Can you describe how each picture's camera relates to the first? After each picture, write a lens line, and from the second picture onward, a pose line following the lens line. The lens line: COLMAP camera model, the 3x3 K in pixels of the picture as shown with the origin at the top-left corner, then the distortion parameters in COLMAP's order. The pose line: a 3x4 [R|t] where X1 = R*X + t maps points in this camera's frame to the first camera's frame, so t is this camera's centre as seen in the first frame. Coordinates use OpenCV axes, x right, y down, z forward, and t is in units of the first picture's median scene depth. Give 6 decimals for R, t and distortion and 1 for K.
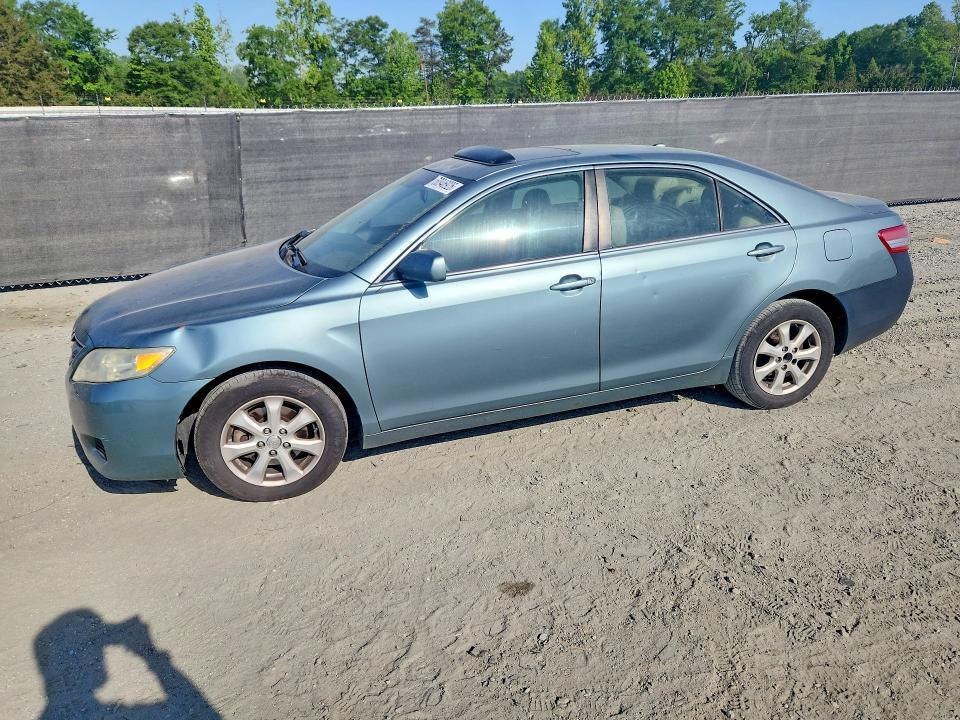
lens RADIAL K [[766.8, 0, 487.3], [0, 766.8, 359.6], [0, 0, 1]] dist [0.069384, -0.069645]
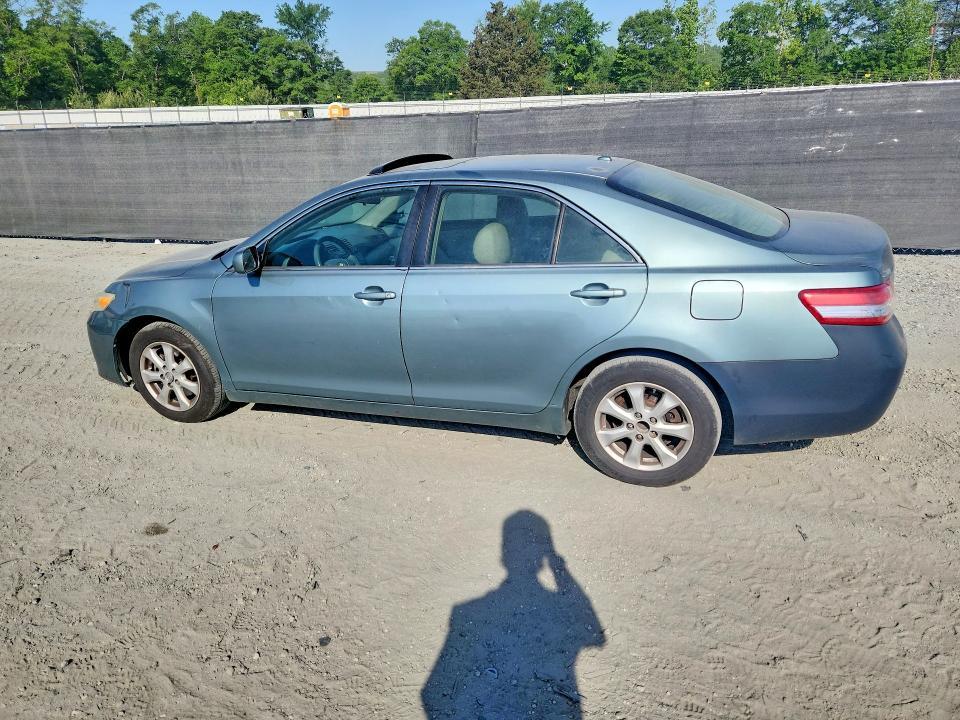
lens RADIAL K [[757.3, 0, 478.3], [0, 757.3, 373.4], [0, 0, 1]] dist [0.073350, -0.068582]
pose [[0.732535, 0.214741, -0.645971, 0.196581], [-0.181572, 0.976198, 0.118615, -0.031070], [0.656067, 0.030400, 0.754090, 0.069404]]
